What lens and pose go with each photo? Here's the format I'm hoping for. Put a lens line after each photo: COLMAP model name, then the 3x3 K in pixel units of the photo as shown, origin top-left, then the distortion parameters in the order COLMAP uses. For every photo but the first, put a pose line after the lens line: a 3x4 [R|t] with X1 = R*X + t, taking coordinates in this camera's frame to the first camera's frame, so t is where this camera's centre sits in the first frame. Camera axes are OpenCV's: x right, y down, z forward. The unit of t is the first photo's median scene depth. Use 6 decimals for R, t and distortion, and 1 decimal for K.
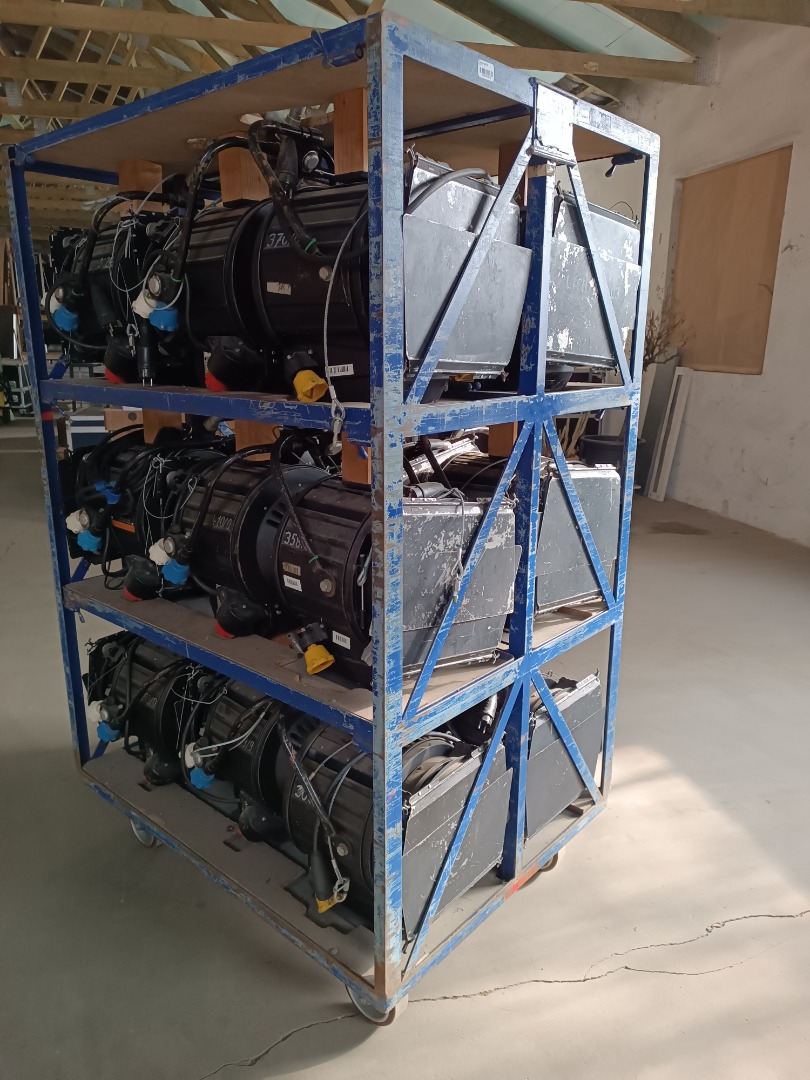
lens RADIAL K [[769.4, 0, 409.0], [0, 769.4, 537.8], [0, 0, 1]] dist [0.045015, -0.051595]
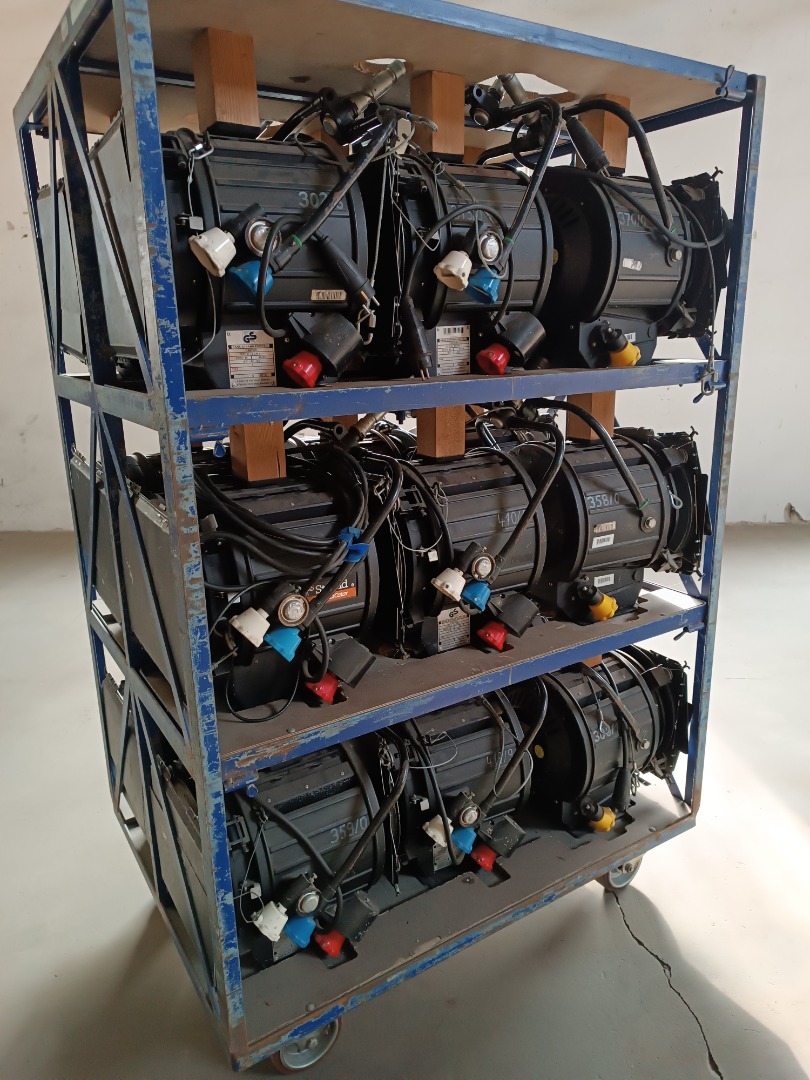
lens RADIAL K [[769.4, 0, 409.0], [0, 769.4, 537.8], [0, 0, 1]] dist [0.045015, -0.051595]
pose [[0.275871, -0.260728, 0.925157, -1.135386], [0.263841, 0.946078, 0.187949, -0.204065], [-0.924274, 0.192245, 0.329786, 0.832244]]
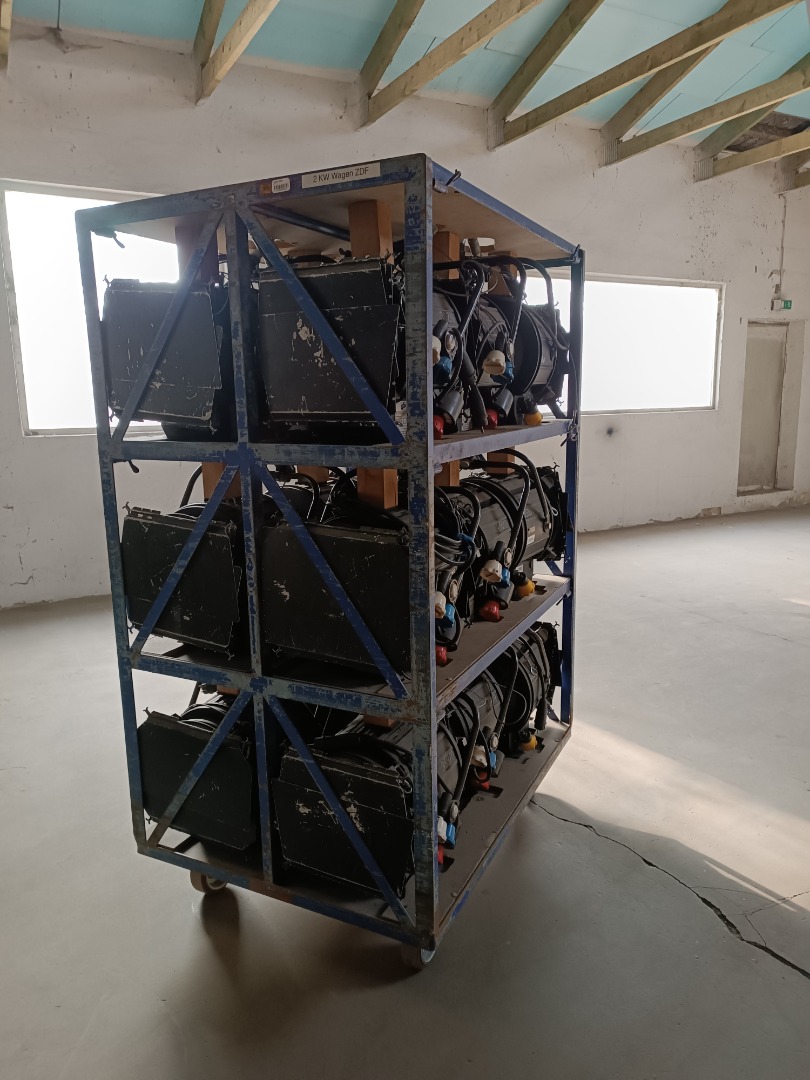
lens RADIAL K [[769.4, 0, 409.0], [0, 769.4, 537.8], [0, 0, 1]] dist [0.045015, -0.051595]
pose [[-0.249945, -0.183111, 0.950788, -1.501548], [0.260644, 0.932985, 0.248201, -0.381973], [-0.932519, 0.309854, -0.185468, 1.436527]]
